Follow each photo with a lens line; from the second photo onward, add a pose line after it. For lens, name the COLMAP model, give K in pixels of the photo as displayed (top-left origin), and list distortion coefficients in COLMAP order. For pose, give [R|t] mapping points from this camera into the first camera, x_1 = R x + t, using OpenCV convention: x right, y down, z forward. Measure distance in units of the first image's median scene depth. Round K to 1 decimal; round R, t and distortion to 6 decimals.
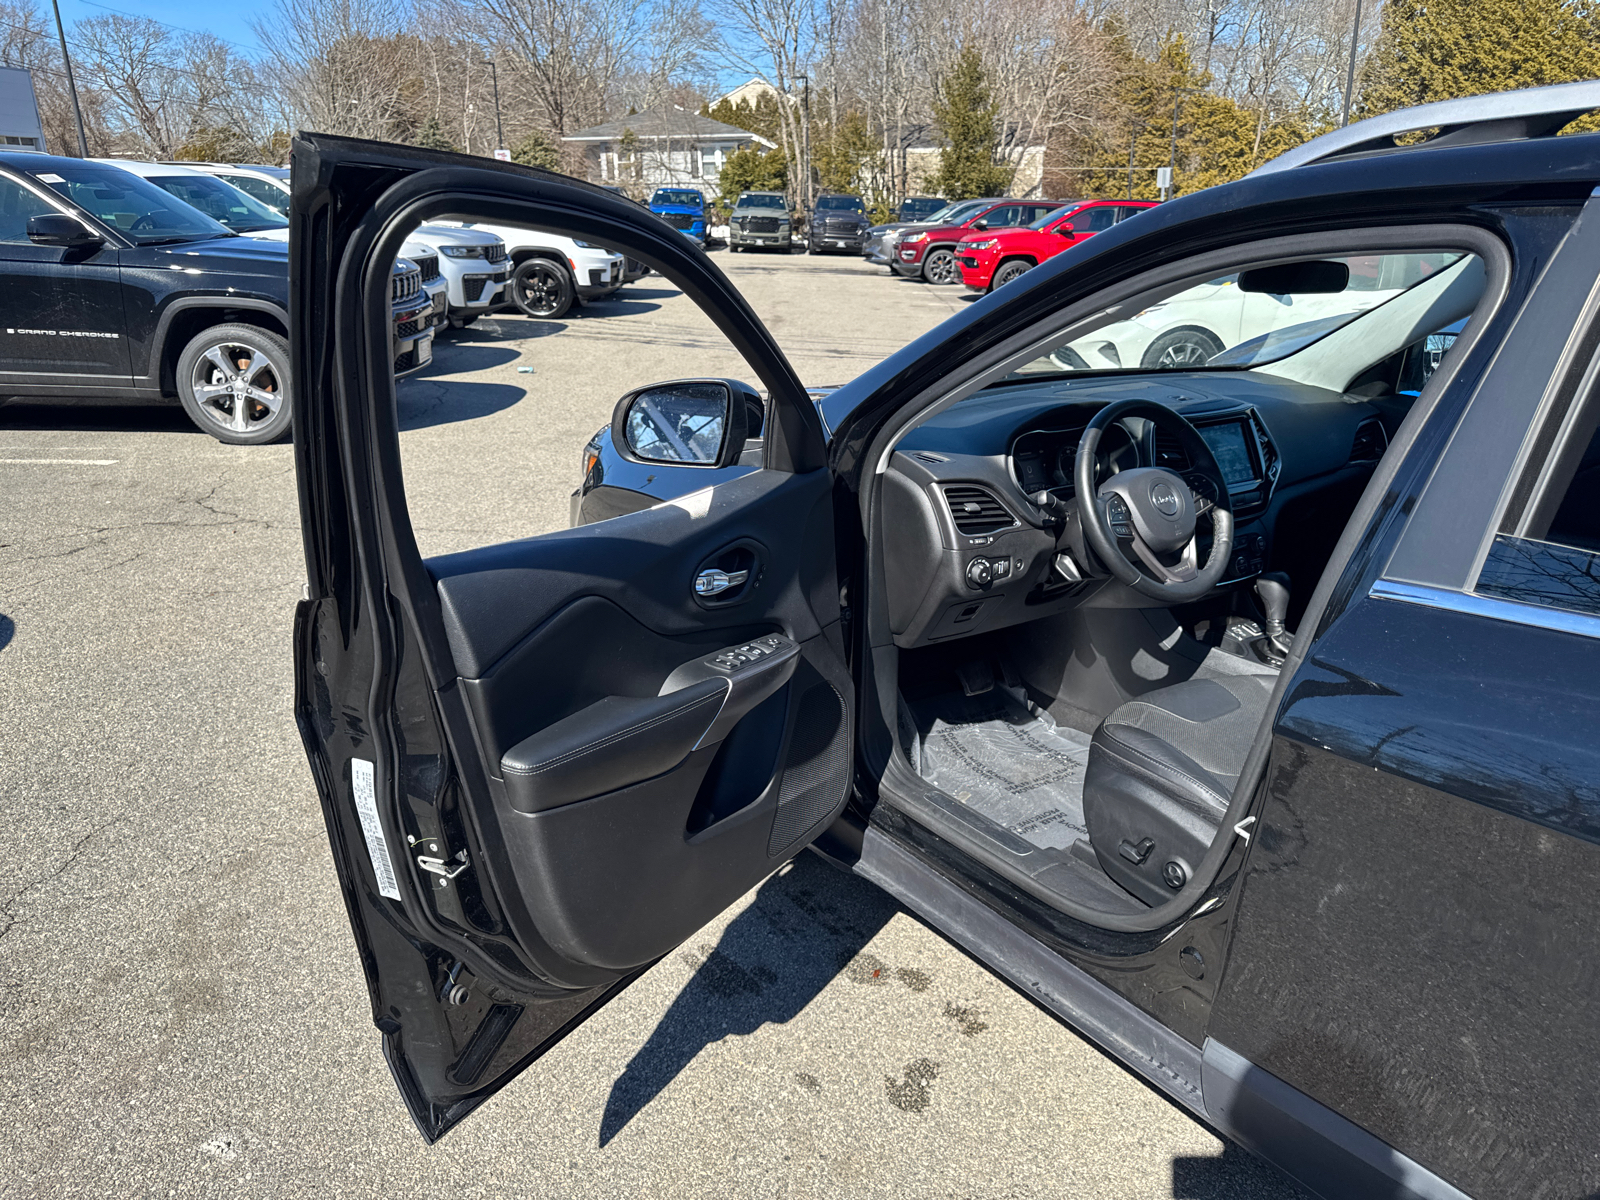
lens RADIAL K [[1183.4, 0, 800.0], [0, 1183.4, 600.0], [0, 0, 1]] dist [0.003187, -0.000100]
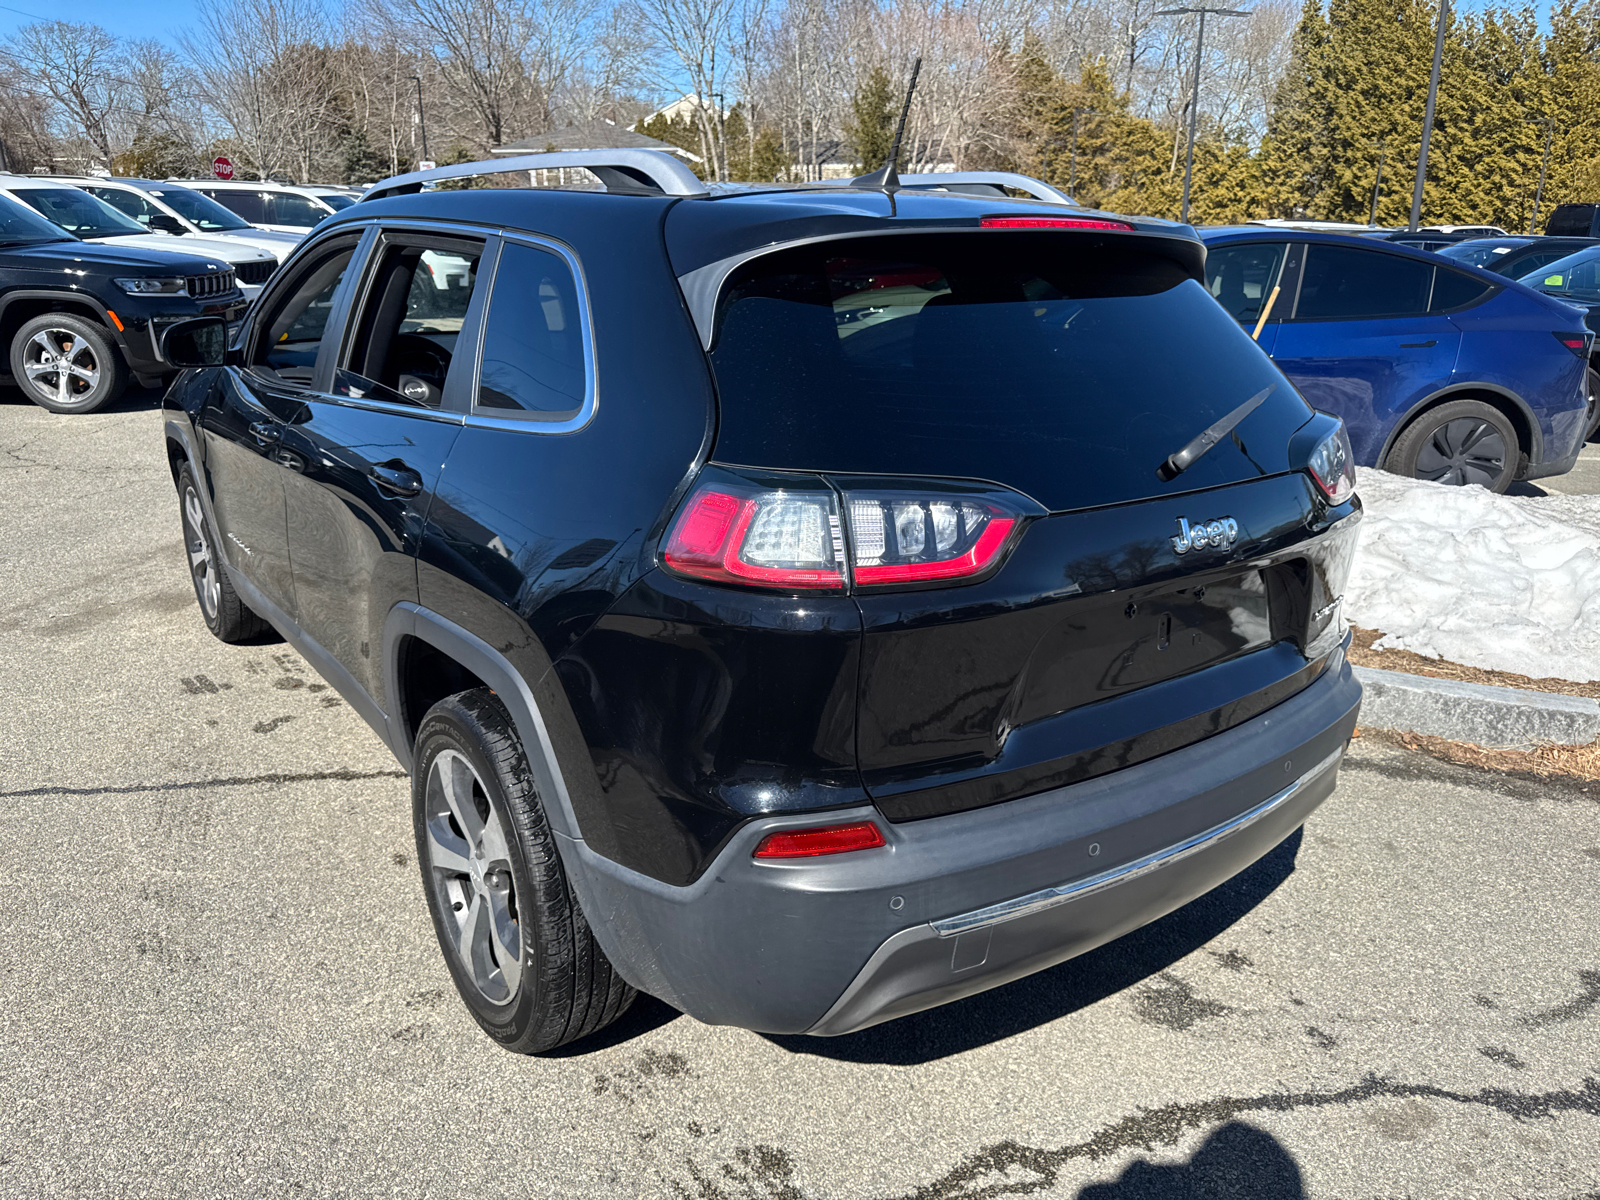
lens RADIAL K [[1163.2, 0, 782.3], [0, 1163.2, 593.1], [0, 0, 1]] dist [0.000142, 0.001208]
pose [[0.999415, -0.001837, 0.034147, 0.150893], [0.002158, 0.999954, -0.009368, 0.044883], [-0.034128, 0.009436, 0.999373, -0.143639]]
